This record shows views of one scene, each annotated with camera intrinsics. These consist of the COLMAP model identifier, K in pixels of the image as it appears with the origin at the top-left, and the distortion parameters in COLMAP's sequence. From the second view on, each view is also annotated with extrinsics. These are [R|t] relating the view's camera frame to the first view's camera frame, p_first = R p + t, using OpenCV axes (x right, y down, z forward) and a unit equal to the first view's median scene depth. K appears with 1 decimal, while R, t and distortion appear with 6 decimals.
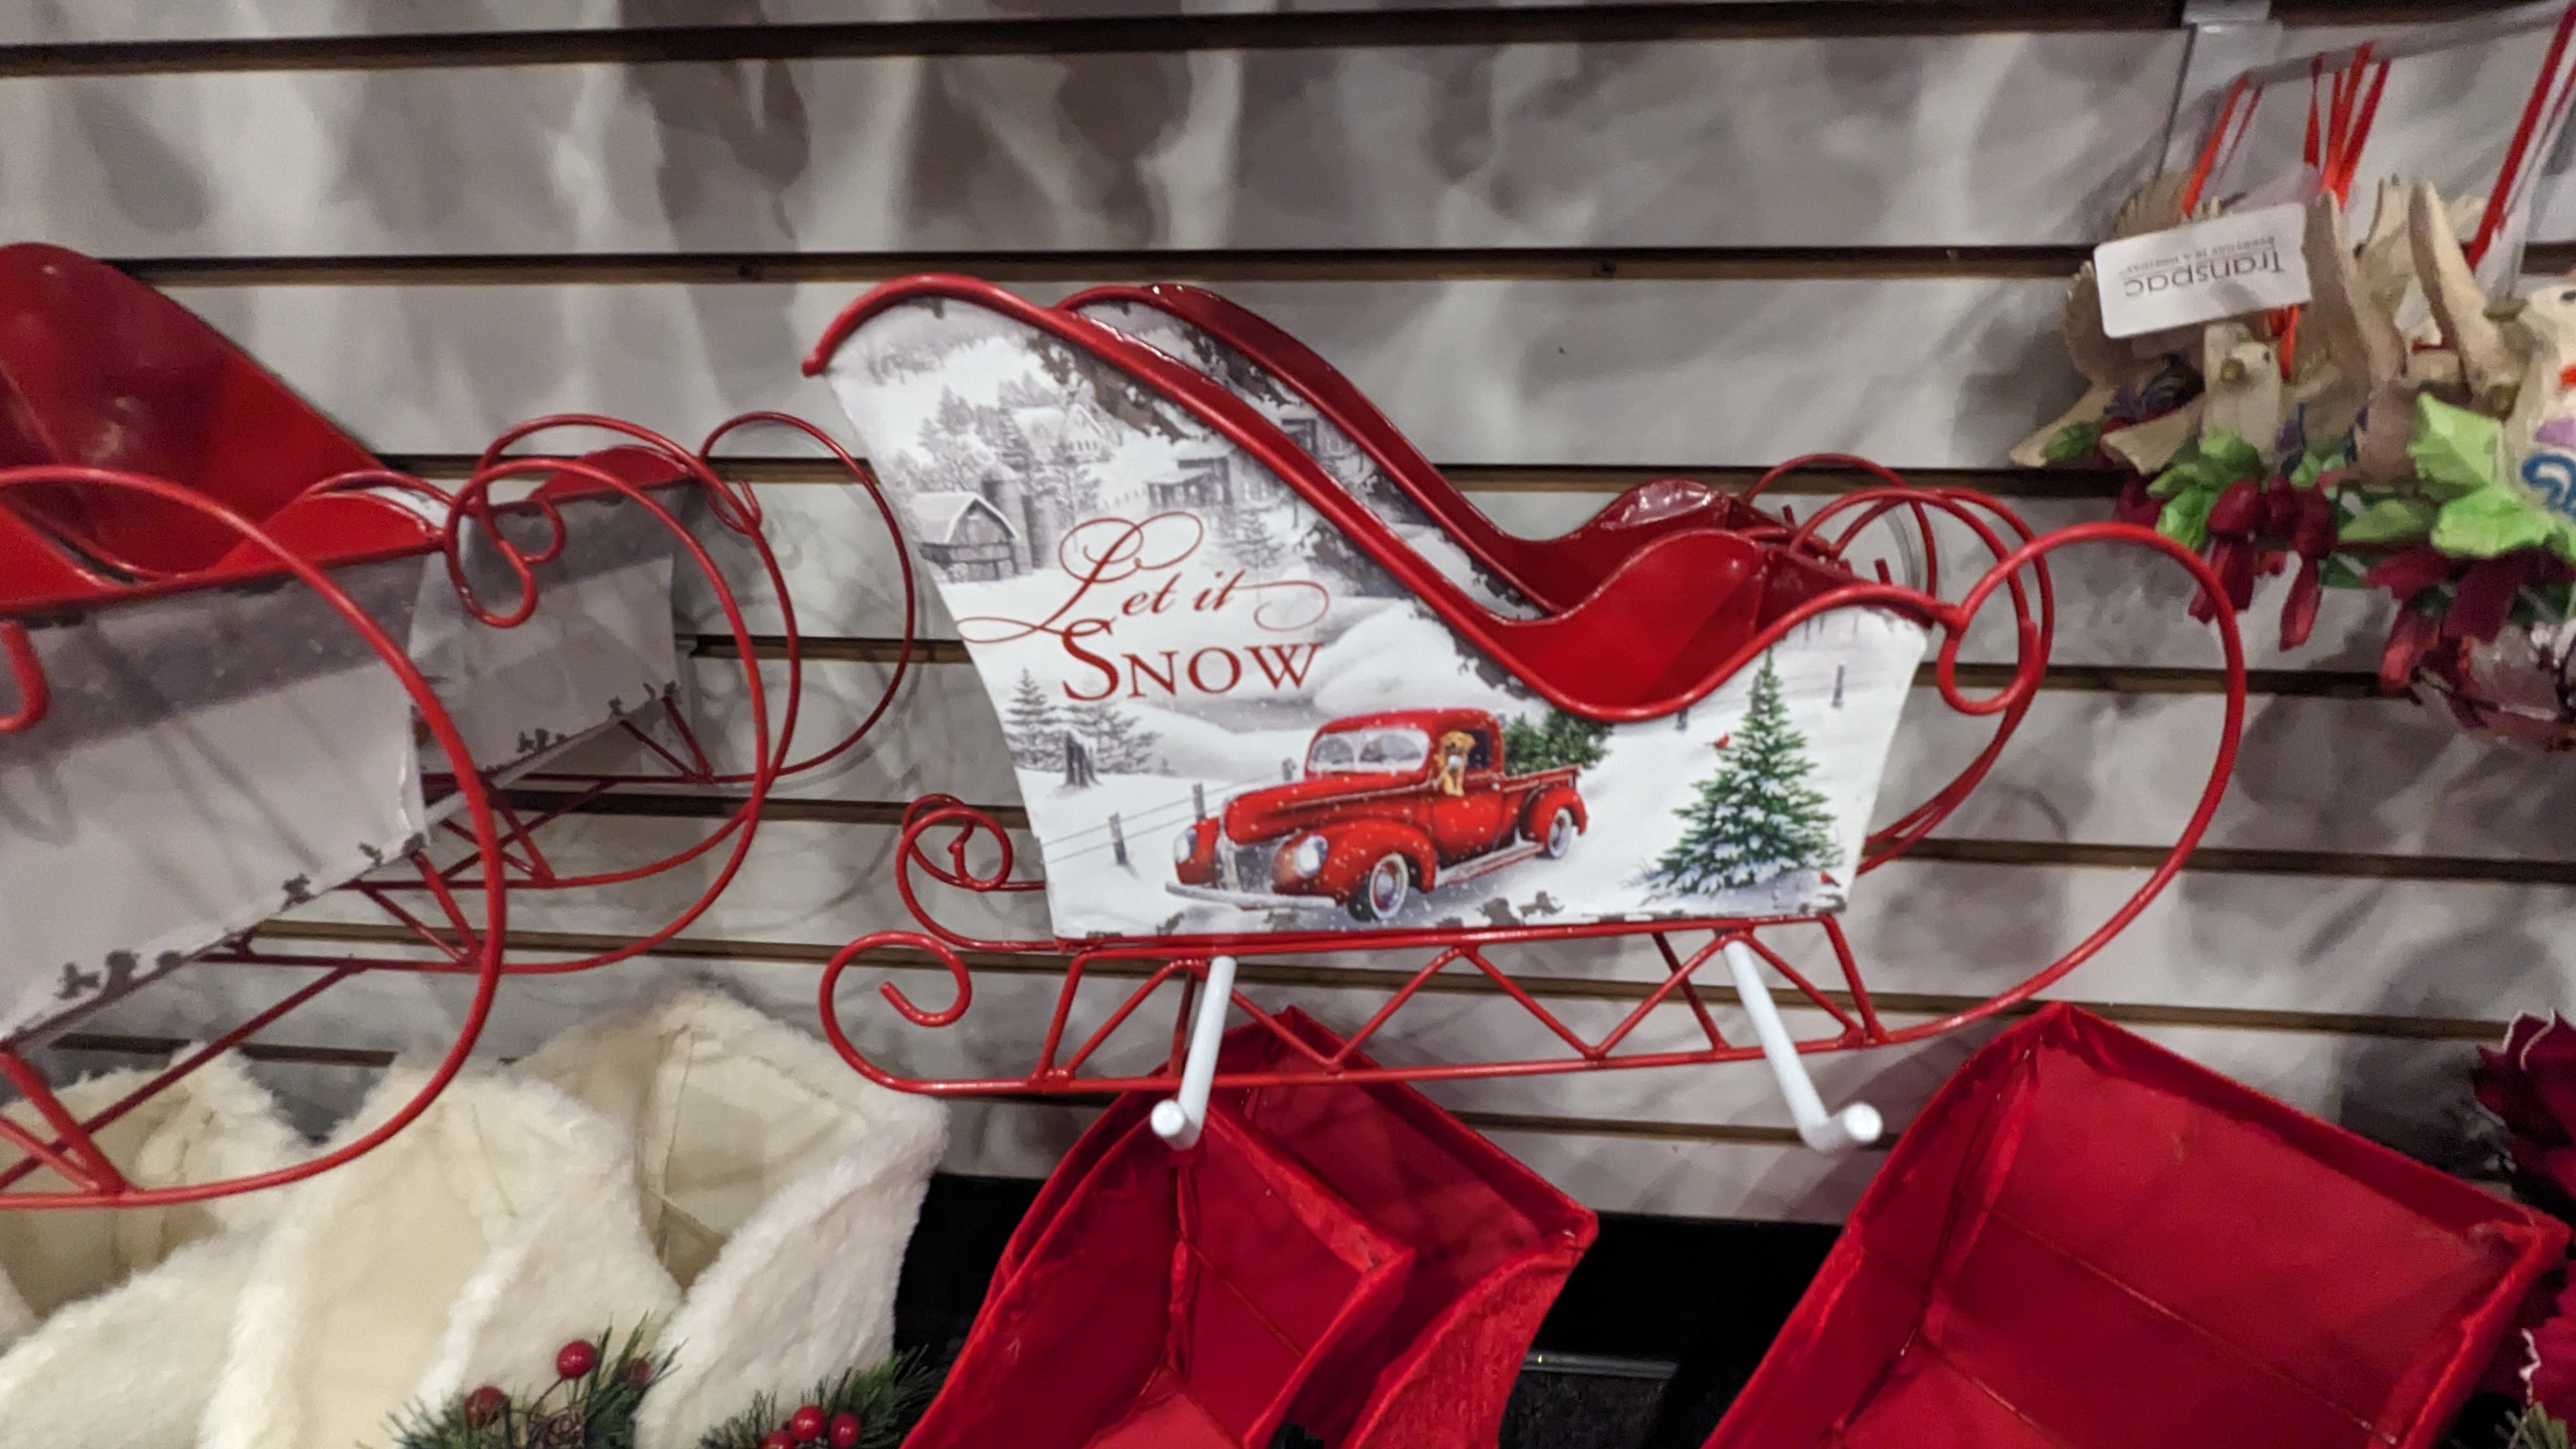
lens RADIAL K [[1203.5, 0, 1289.3], [0, 1203.5, 718.3], [0, 0, 1]] dist [-0.000379, 0.000108]
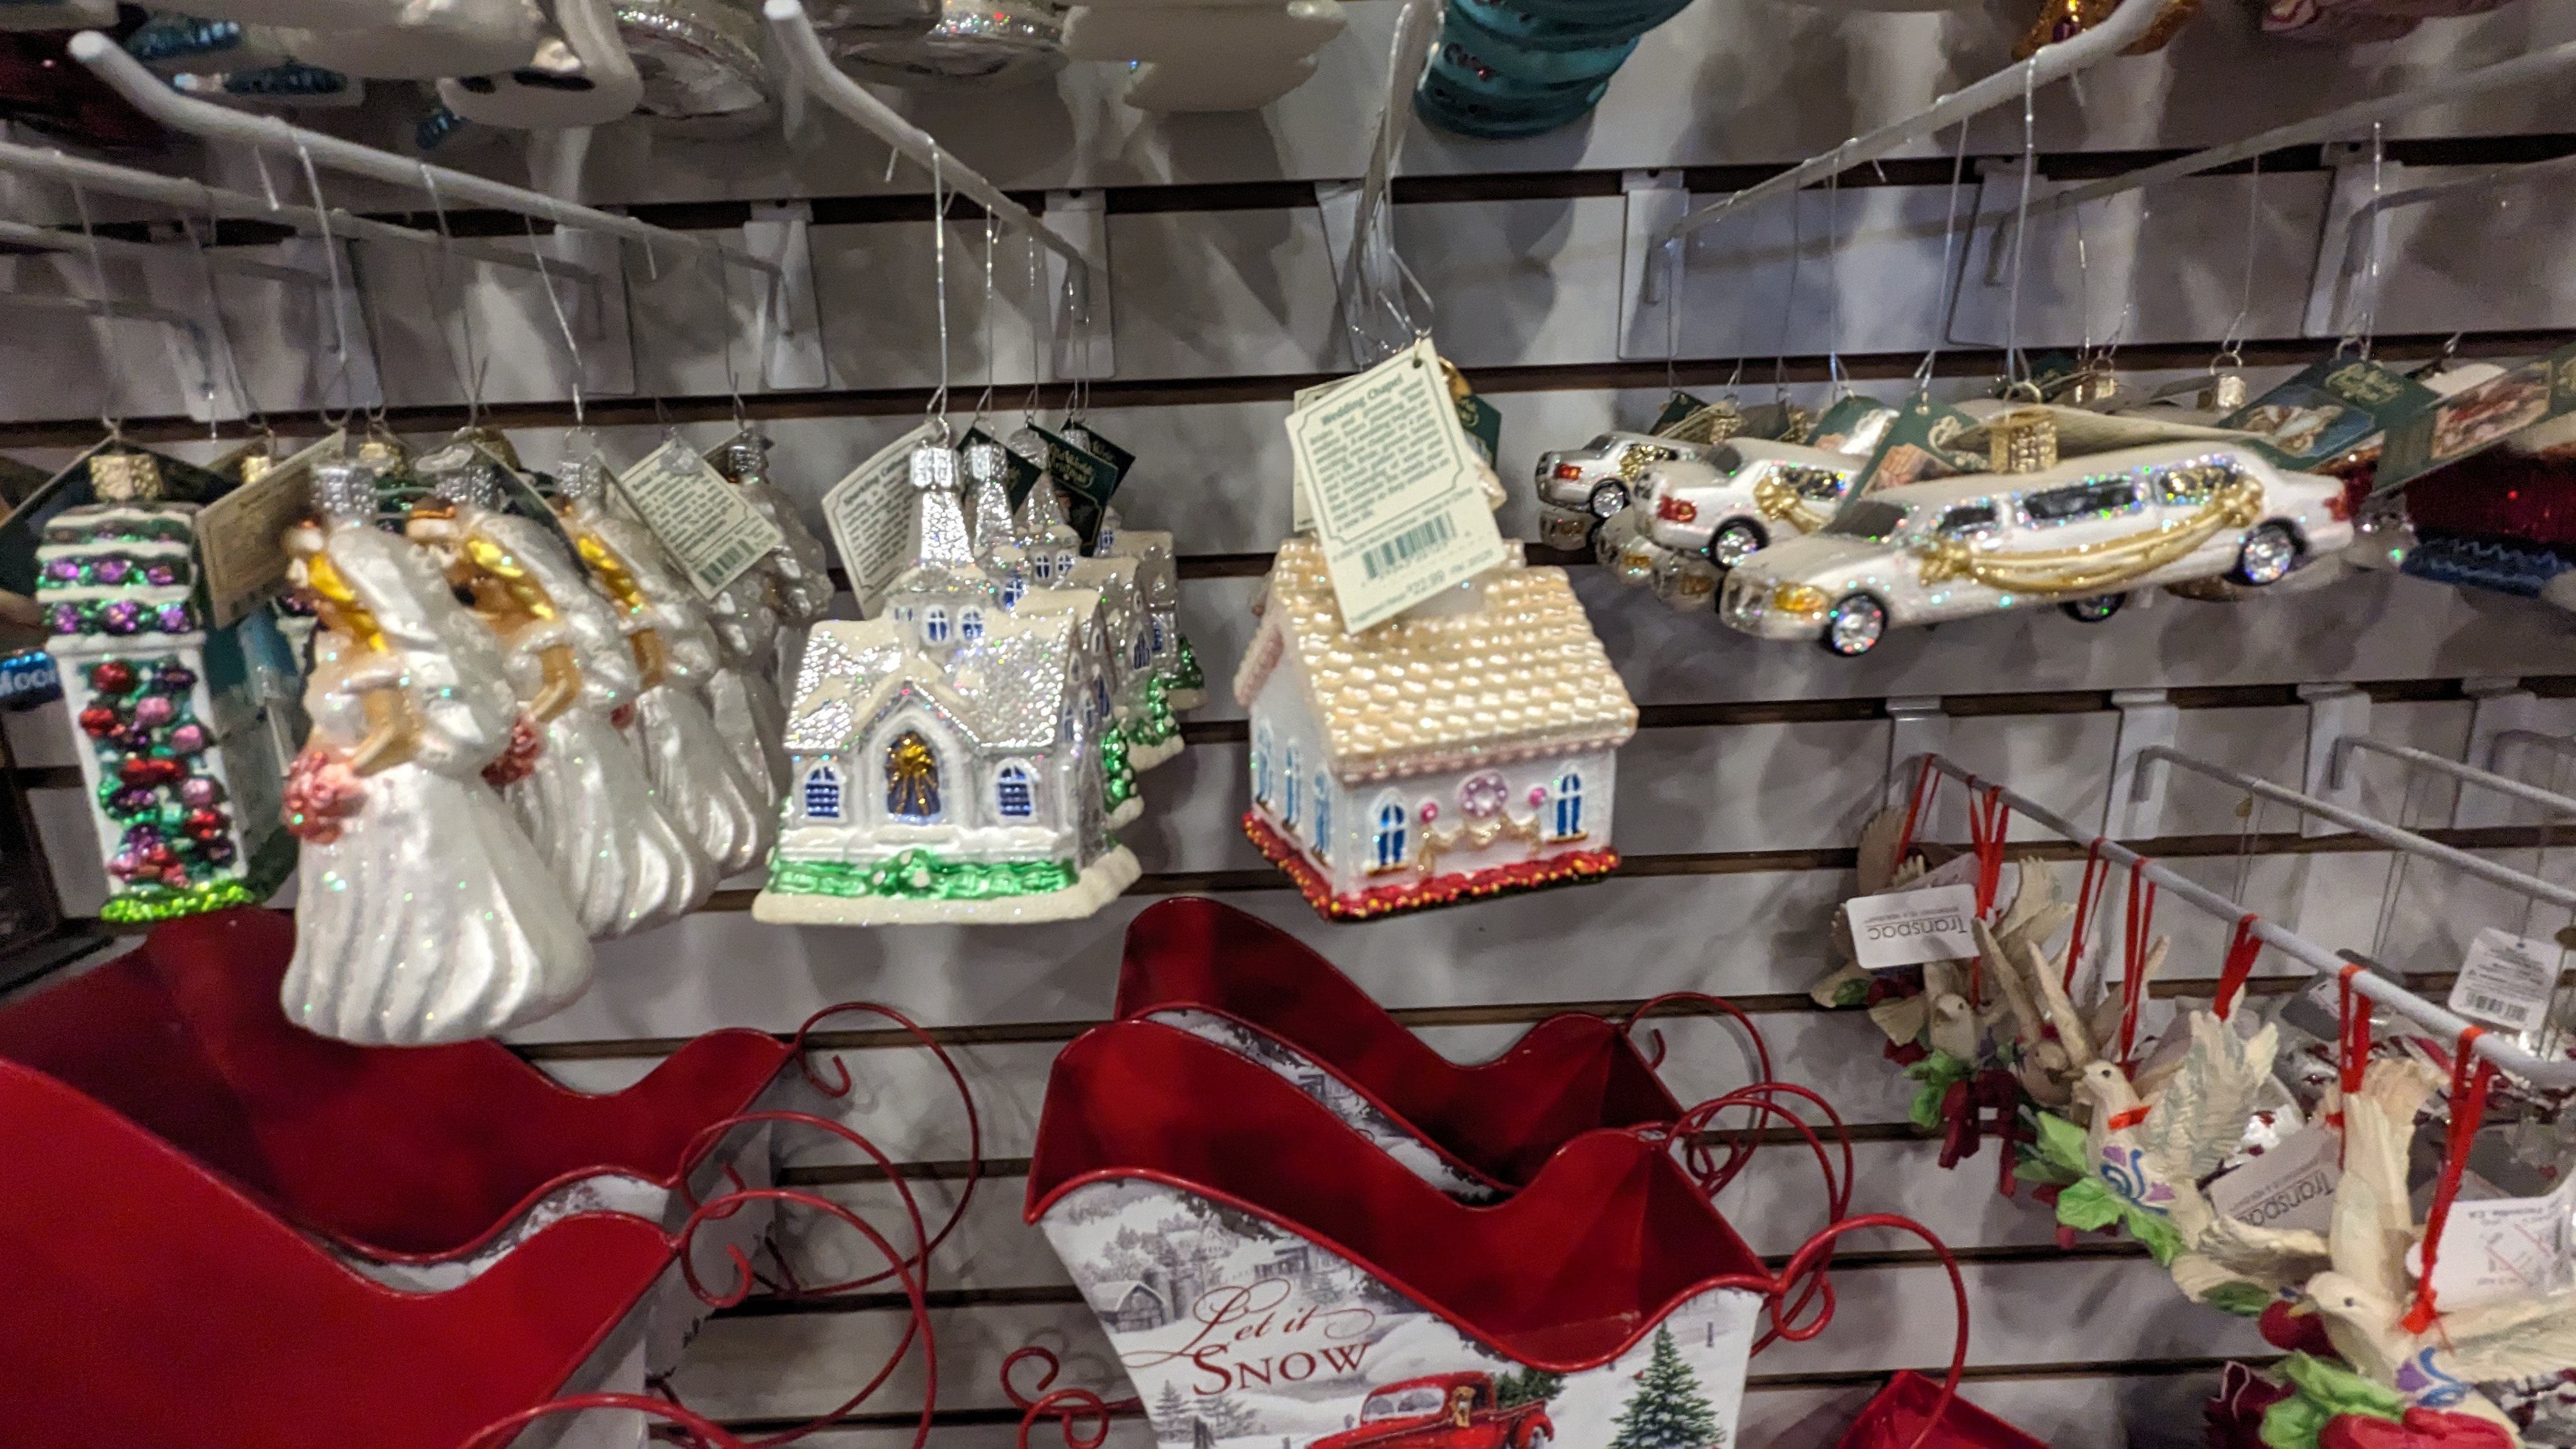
lens RADIAL K [[1203.5, 0, 1291.0], [0, 1203.5, 729.7], [0, 0, 1]] dist [-0.000379, 0.000108]
pose [[0.993487, -0.056598, 0.098898, -0.169208], [0.068537, 0.990183, -0.121824, -0.621198], [-0.091032, 0.127809, 0.987612, -0.531862]]
